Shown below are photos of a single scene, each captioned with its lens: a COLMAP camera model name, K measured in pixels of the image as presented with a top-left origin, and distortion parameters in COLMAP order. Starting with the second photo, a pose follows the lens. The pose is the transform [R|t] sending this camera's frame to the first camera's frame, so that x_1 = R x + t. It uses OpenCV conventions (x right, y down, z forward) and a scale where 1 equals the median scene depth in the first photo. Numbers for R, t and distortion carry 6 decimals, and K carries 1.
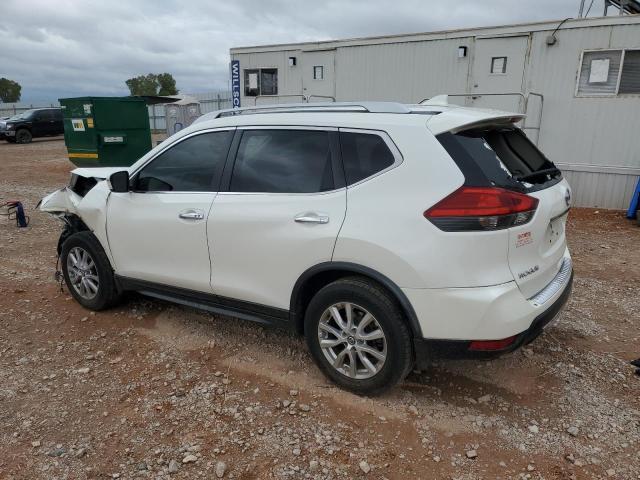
lens RADIAL K [[470.7, 0, 320.0], [0, 470.7, 240.0], [0, 0, 1]] dist [0.037389, -0.001274]
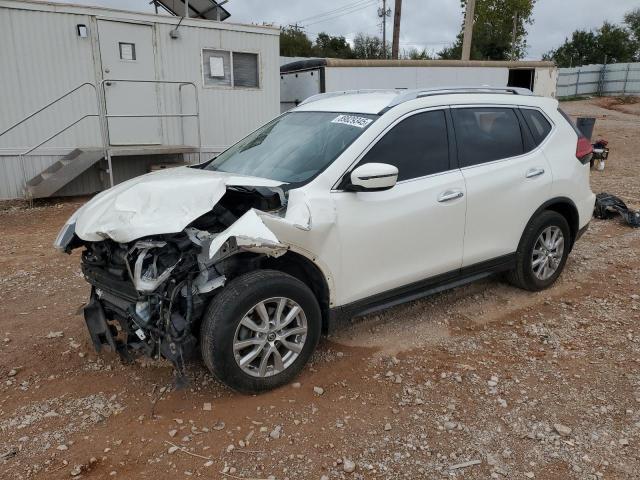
lens RADIAL K [[495.5, 0, 320.0], [0, 495.5, 240.0], [0, 0, 1]] dist [0.004494, -0.001631]
pose [[0.417480, -0.234667, 0.877862, -0.729815], [0.231013, 0.961747, 0.147229, -0.099039], [-0.878831, 0.141332, 0.455722, 0.432427]]
